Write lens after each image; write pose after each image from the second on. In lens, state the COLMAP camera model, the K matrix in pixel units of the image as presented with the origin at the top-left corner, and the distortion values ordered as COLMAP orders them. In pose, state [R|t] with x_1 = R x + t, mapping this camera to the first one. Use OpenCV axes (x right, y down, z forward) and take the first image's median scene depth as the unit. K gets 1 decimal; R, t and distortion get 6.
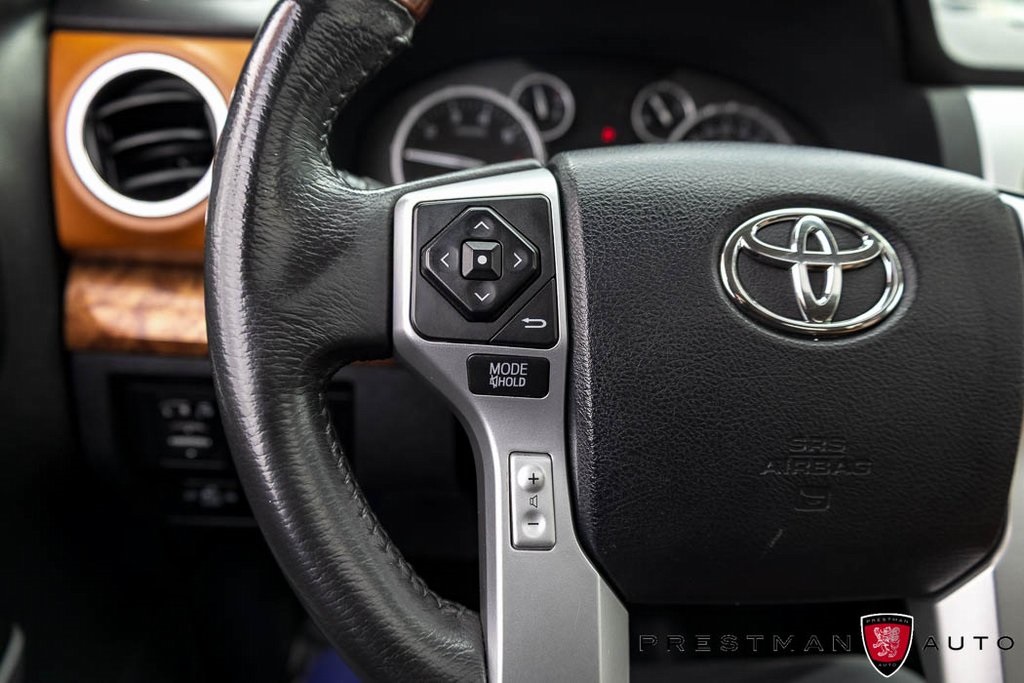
lens RADIAL K [[755.5, 0, 520.6], [0, 755.5, 337.6], [0, 0, 1]] dist [-0.009780, -0.001651]
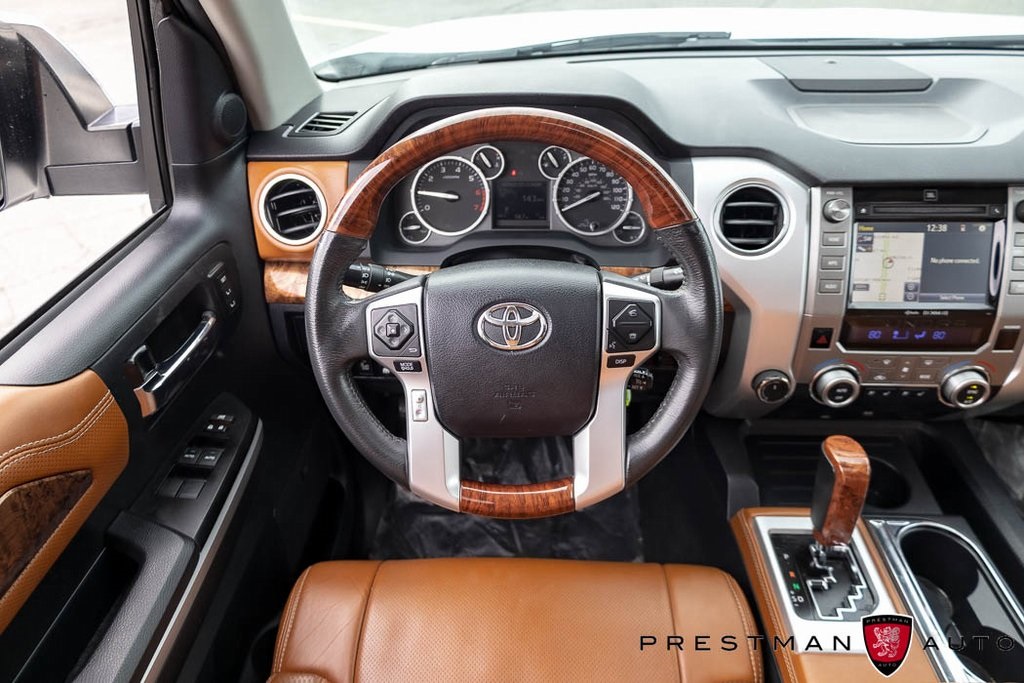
lens RADIAL K [[663.9, 0, 519.9], [0, 663.9, 338.1], [0, 0, 1]] dist [0.007033, 0.012088]
pose [[0.987326, 0.000854, -0.158702, 0.505772], [0.026625, 0.984921, 0.170941, -0.214246], [0.156455, -0.173000, 0.972416, -0.914065]]
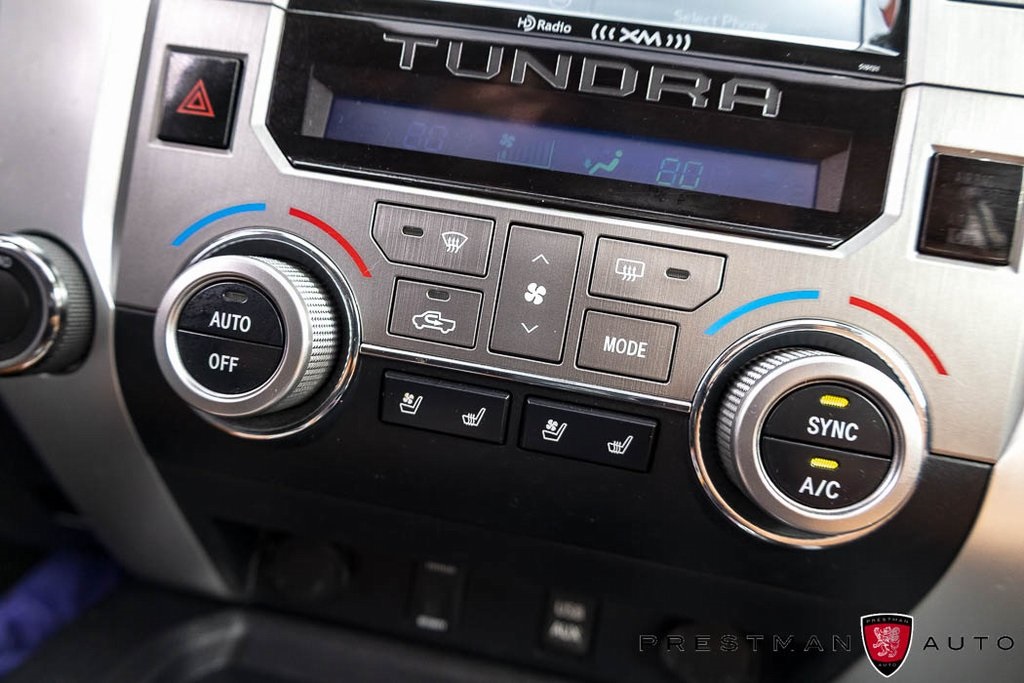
lens RADIAL K [[663.9, 0, 508.8], [0, 663.9, 348.6], [0, 0, 1]] dist [0.007033, 0.012088]
pose [[0.969376, 0.103737, -0.222594, 1.423772], [-0.168764, 0.939865, -0.296939, 0.427045], [0.178404, 0.325411, 0.928590, 0.796944]]
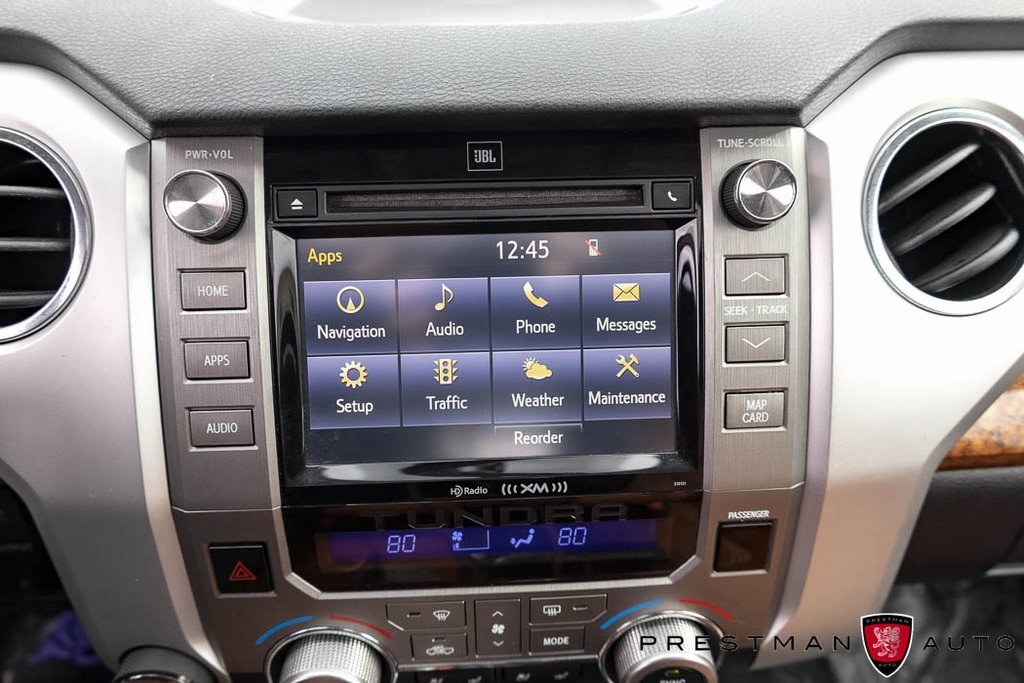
lens RADIAL K [[663.9, 0, 507.9], [0, 663.9, 328.1], [0, 0, 1]] dist [0.007033, 0.012088]
pose [[0.995306, -0.042303, -0.087038, 1.426442], [0.052701, 0.991268, 0.120869, -0.169022], [0.081165, -0.124889, 0.988845, 0.515167]]
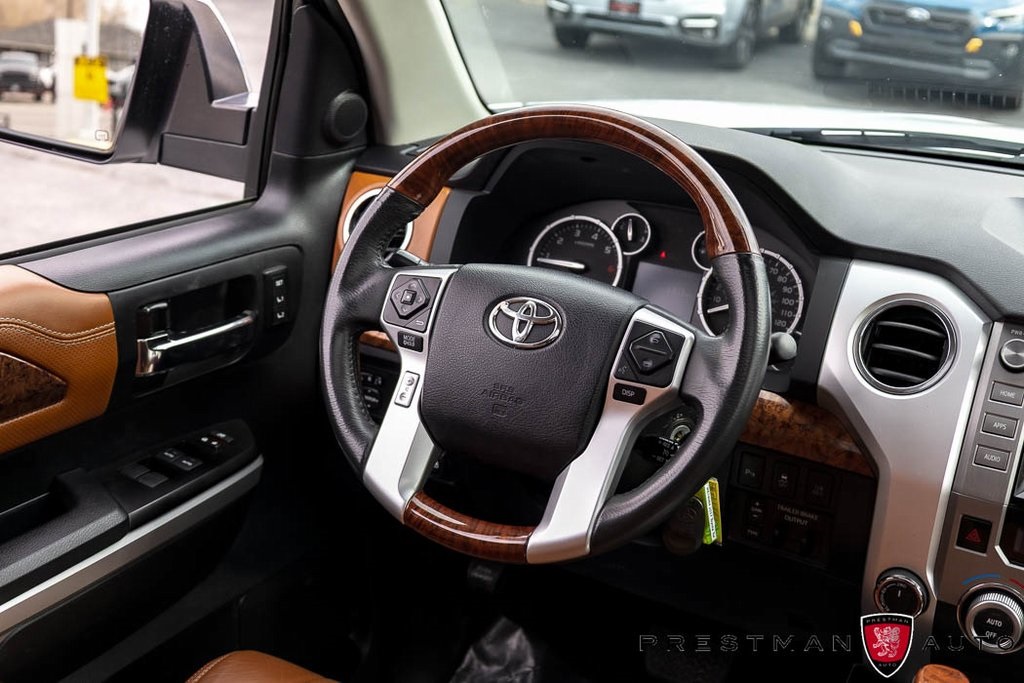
lens RADIAL K [[1282.2, 0, 532.3], [0, 1282.2, 345.9], [0, 0, 1]] dist [0.024544, 0.000000]
pose [[0.842678, 0.160543, -0.513926, 1.603599], [-0.232636, 0.969380, -0.078630, 0.192737], [0.485566, 0.185817, 0.854224, -1.588254]]
